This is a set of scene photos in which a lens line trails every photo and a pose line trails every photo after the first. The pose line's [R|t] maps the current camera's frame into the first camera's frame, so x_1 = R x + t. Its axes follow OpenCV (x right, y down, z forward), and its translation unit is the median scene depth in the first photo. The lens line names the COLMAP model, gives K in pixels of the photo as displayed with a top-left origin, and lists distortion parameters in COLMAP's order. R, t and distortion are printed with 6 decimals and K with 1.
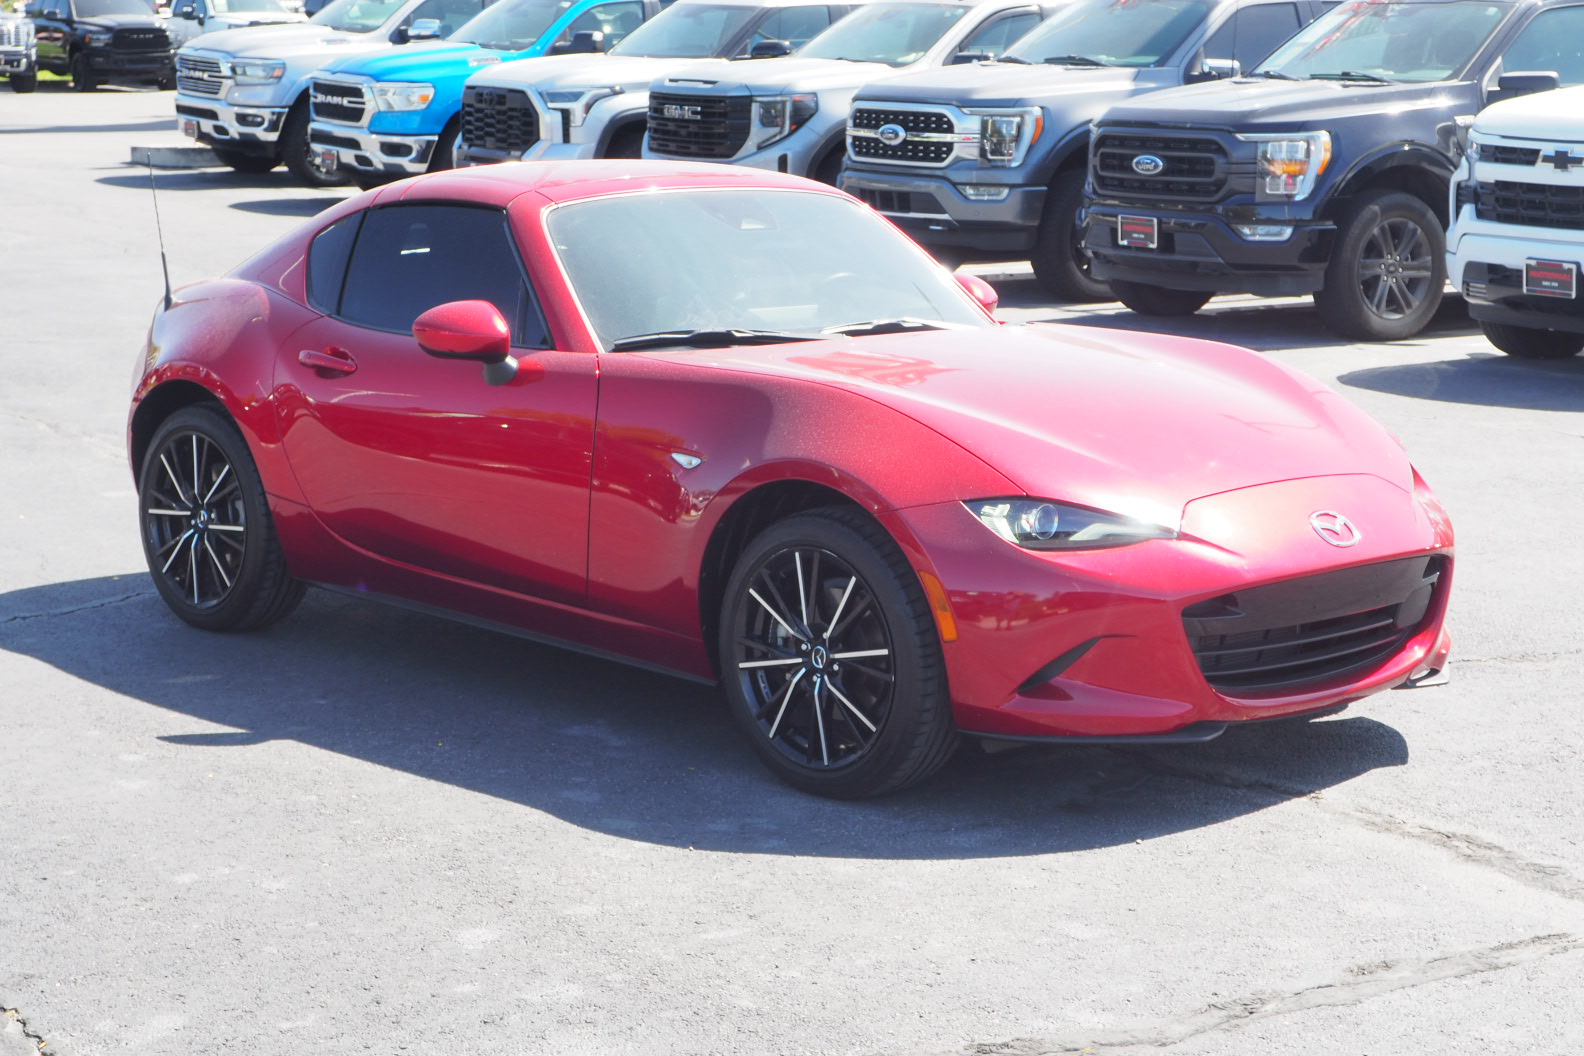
lens RADIAL K [[2885.9, 0, 792.0], [0, 2885.9, 530.8], [0, 0, 1]] dist [0.021997, 0.000000]
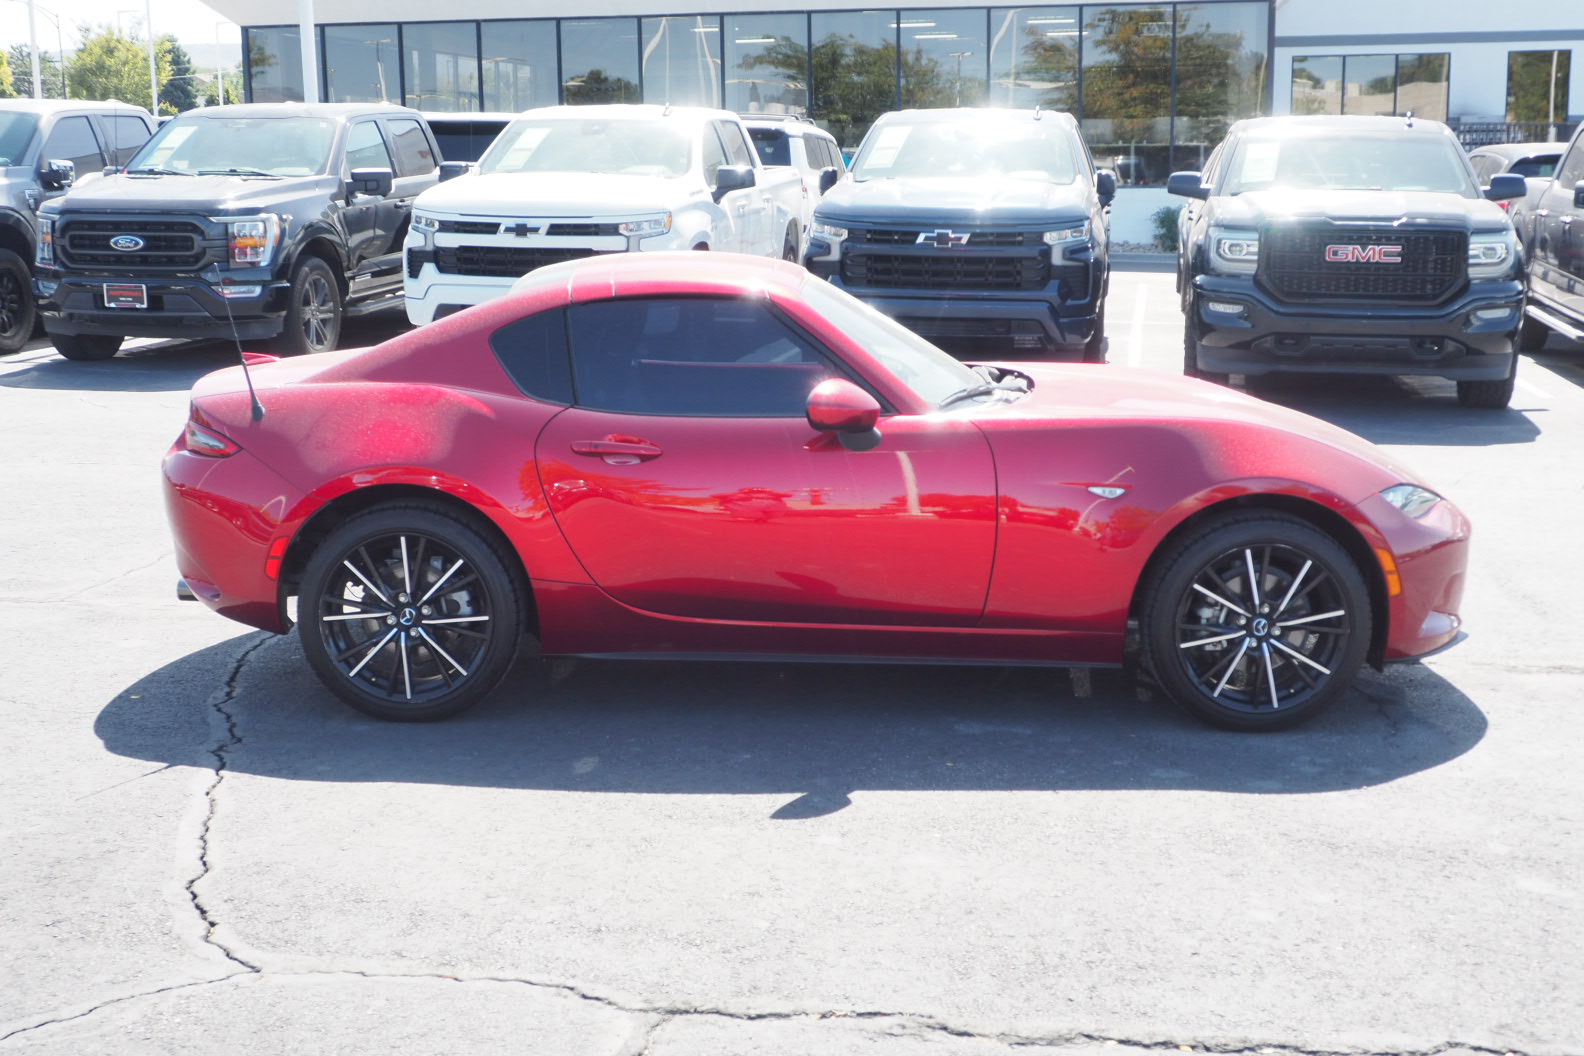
lens RADIAL K [[1903.0, 0, 793.2], [0, 1903.0, 519.3], [0, 0, 1]] dist [-0.004344, 0.000000]
pose [[0.710026, -0.135647, 0.690987, -0.273791], [0.116799, 0.990365, 0.074400, -0.035014], [-0.694422, 0.027881, 0.719028, 0.199263]]
